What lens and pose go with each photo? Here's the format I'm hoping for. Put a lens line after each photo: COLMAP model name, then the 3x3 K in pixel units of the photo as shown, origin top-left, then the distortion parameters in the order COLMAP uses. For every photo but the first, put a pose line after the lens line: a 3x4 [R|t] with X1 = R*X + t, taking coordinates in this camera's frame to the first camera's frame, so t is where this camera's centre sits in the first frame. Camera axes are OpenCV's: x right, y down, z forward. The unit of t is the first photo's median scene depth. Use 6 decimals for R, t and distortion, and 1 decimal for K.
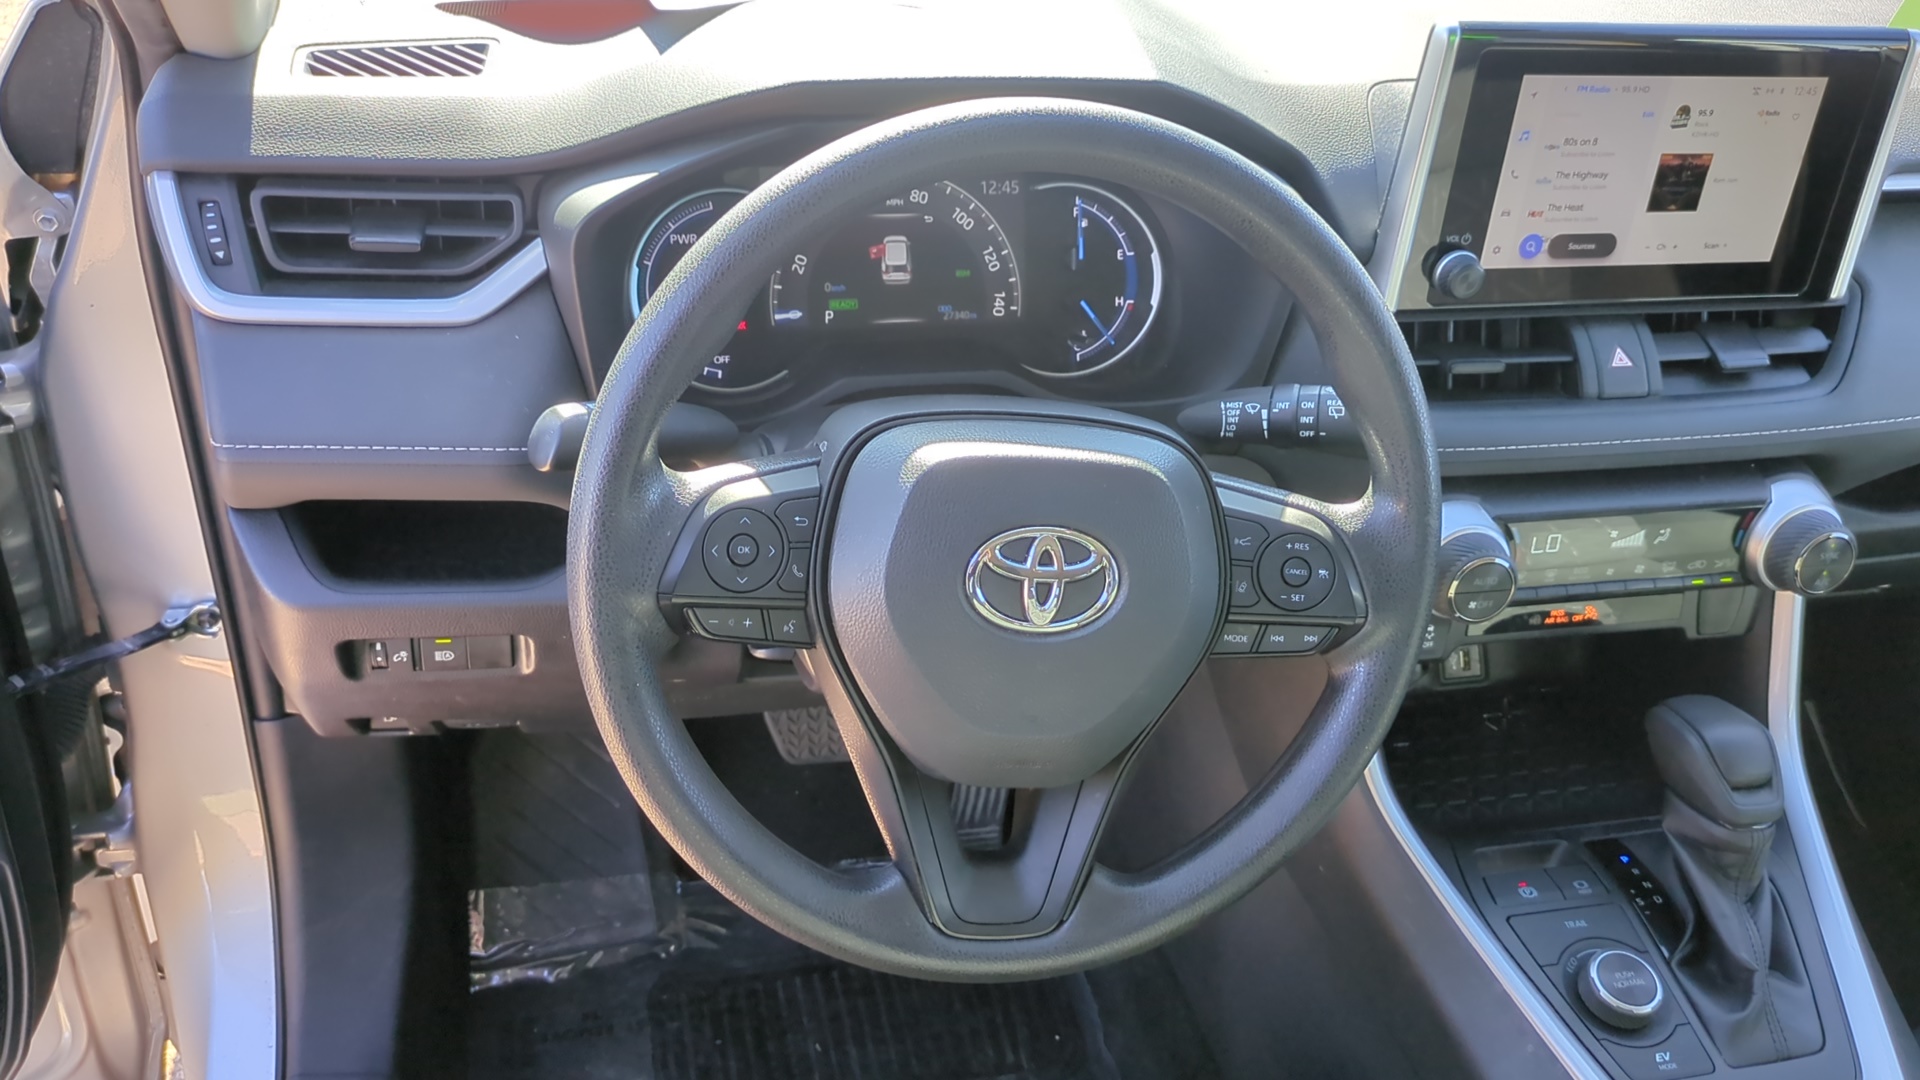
lens RADIAL K [[1668.5, 0, 971.1], [0, 1668.5, 540.6], [0, 0, 1]] dist [0.056496, -0.075764]
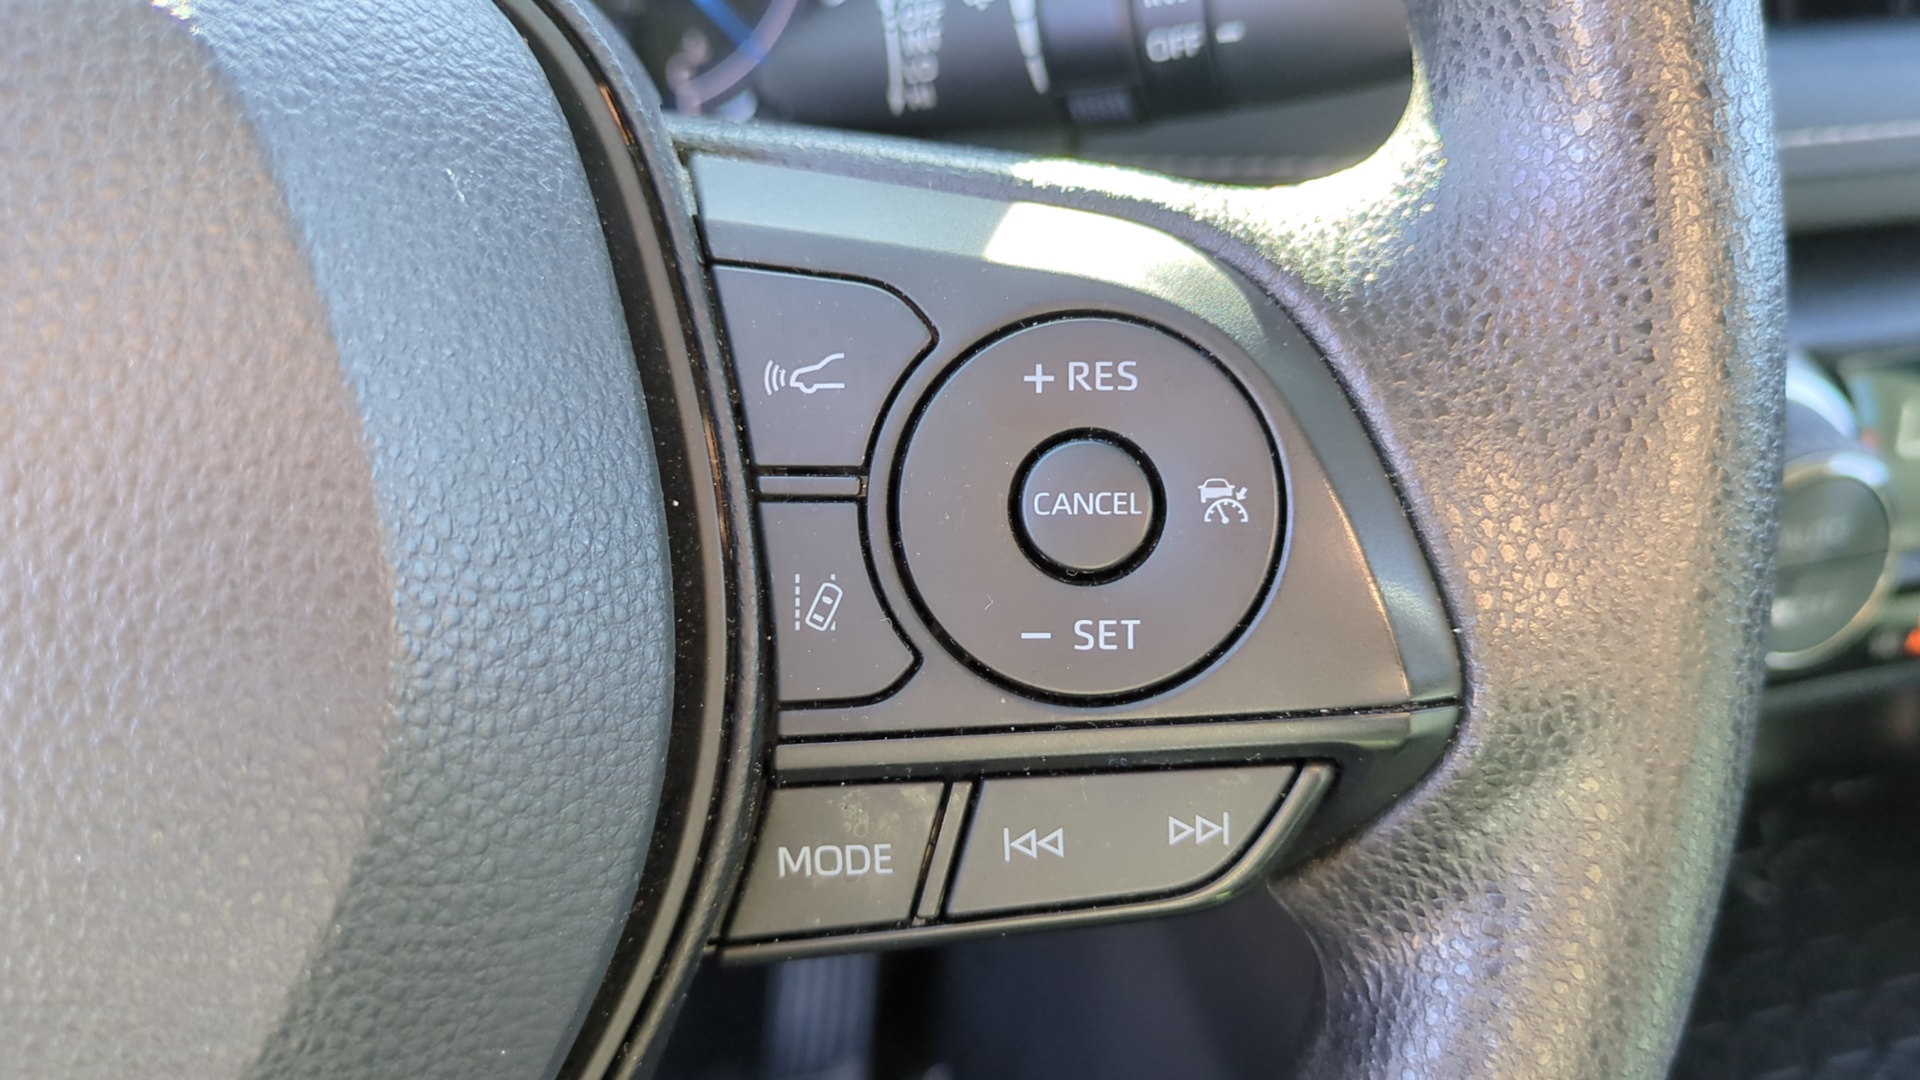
lens RADIAL K [[1668.5, 0, 1000.7], [0, 1668.5, 532.0], [0, 0, 1]] dist [0.056496, -0.075764]
pose [[0.995344, -0.093753, -0.022385, 0.155957], [0.092440, 0.994260, -0.053874, 0.026284], [0.027307, 0.051554, 0.998297, 0.663191]]
